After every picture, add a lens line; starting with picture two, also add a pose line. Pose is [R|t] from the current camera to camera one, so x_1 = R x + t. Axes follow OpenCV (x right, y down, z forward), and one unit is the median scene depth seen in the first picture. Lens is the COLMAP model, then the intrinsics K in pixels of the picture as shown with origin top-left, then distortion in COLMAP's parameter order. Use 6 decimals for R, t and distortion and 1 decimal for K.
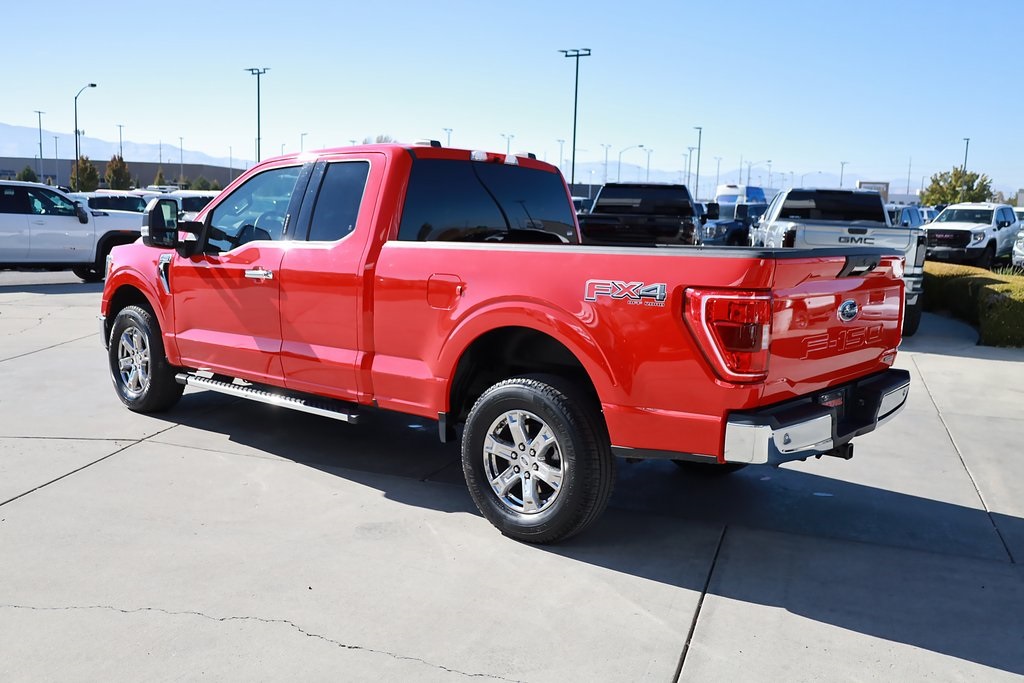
lens RADIAL K [[919.2, 0, 512.0], [0, 919.2, 341.5], [0, 0, 1]] dist [0.002946, -0.004218]
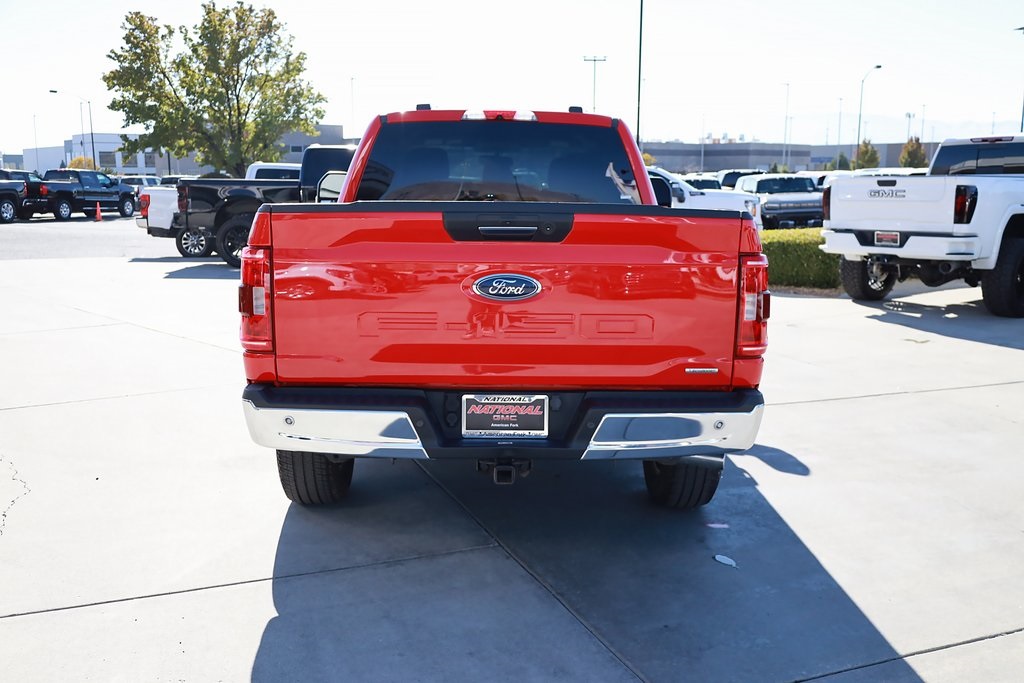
lens RADIAL K [[936.9, 0, 512.0], [0, 936.9, 341.5], [0, 0, 1]] dist [0.003462, -0.001435]
pose [[0.660282, 0.099021, -0.744462, 0.750620], [-0.088684, 0.994615, 0.053638, -0.024203], [0.745764, 0.030606, 0.665507, 0.395888]]
